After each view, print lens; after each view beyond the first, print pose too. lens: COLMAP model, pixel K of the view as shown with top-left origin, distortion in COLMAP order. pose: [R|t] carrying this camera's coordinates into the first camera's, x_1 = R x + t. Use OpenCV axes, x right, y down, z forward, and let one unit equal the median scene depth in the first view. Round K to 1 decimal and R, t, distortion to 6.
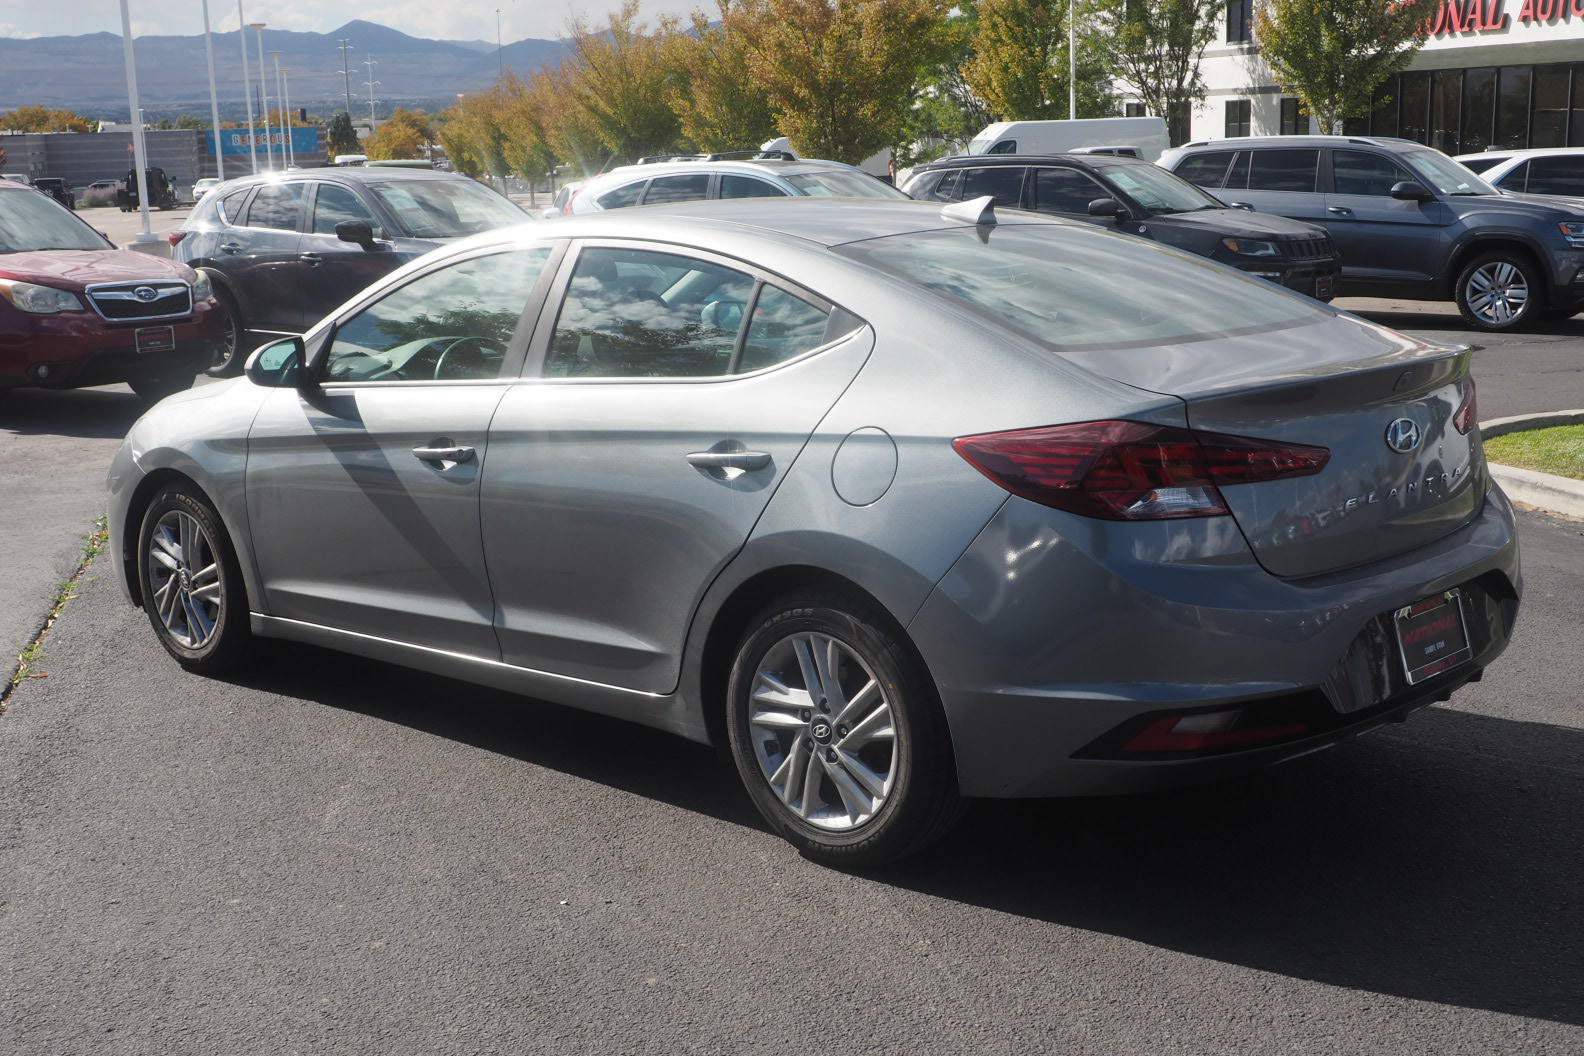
lens RADIAL K [[1847.5, 0, 792.3], [0, 1847.5, 527.3], [0, 0, 1]] dist [0.012949, 0.000000]
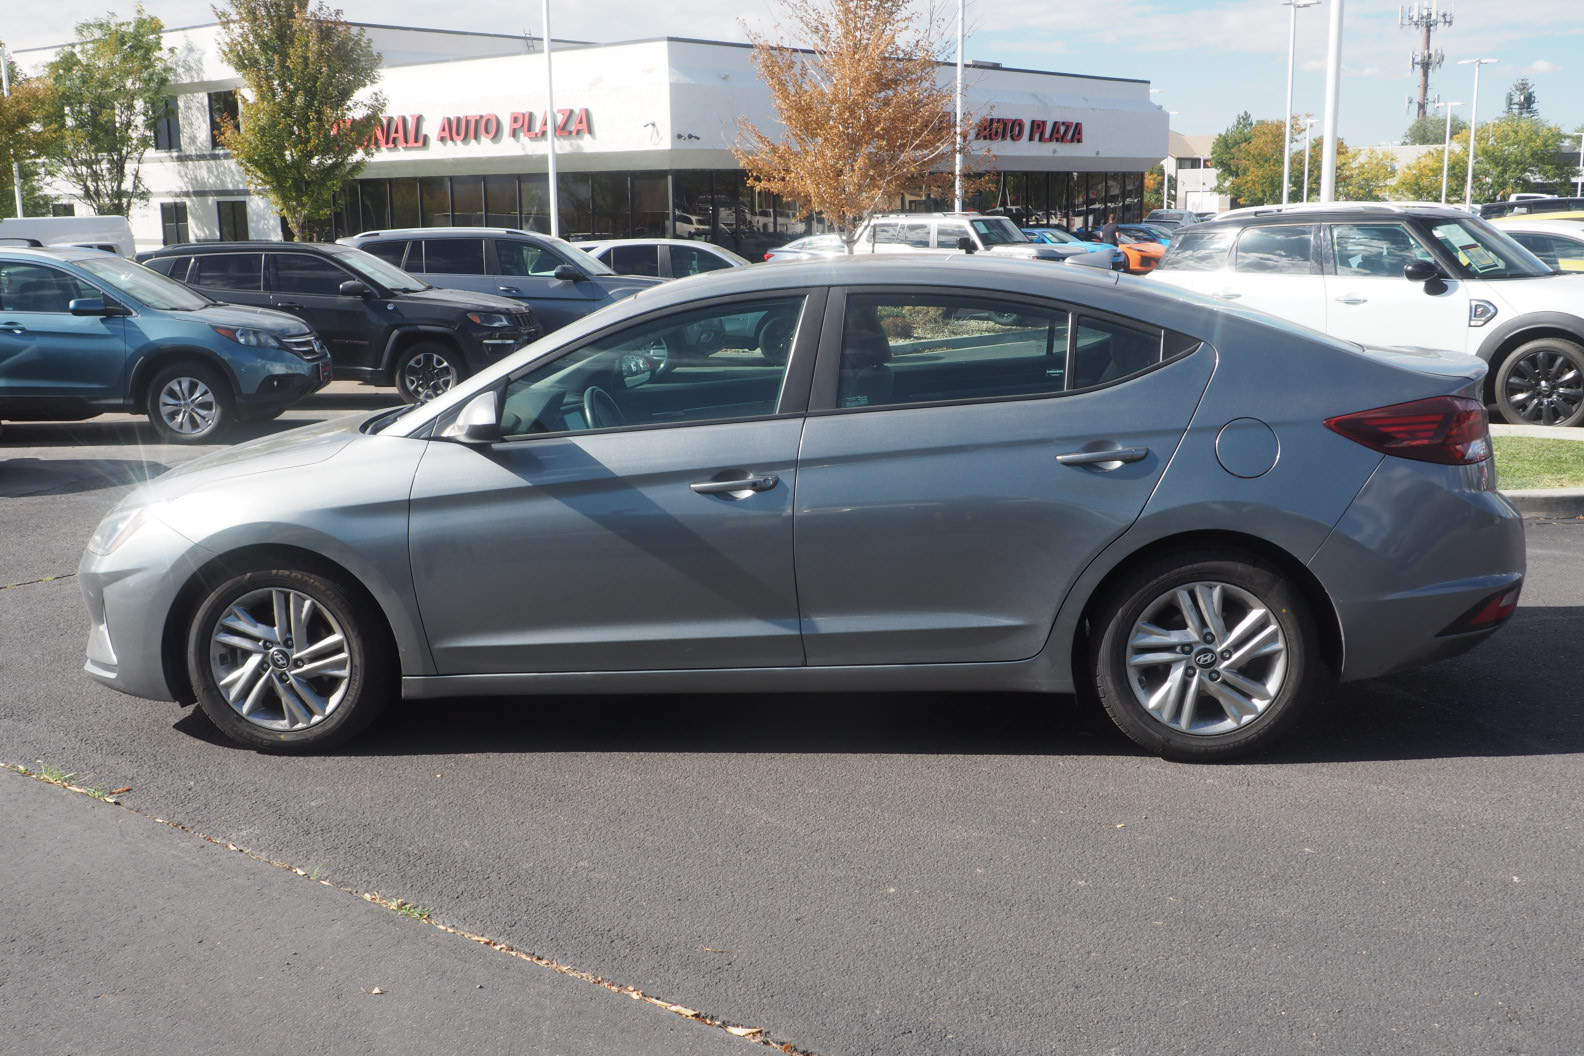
lens RADIAL K [[1620.0, 0, 791.3], [0, 1620.0, 527.3], [0, 0, 1]] dist [-0.028276, 0.000000]
pose [[0.811237, -0.098471, 0.576366, -0.199084], [0.115691, 0.993262, 0.006860, -0.004976], [-0.573157, 0.061115, 0.817163, 0.055546]]
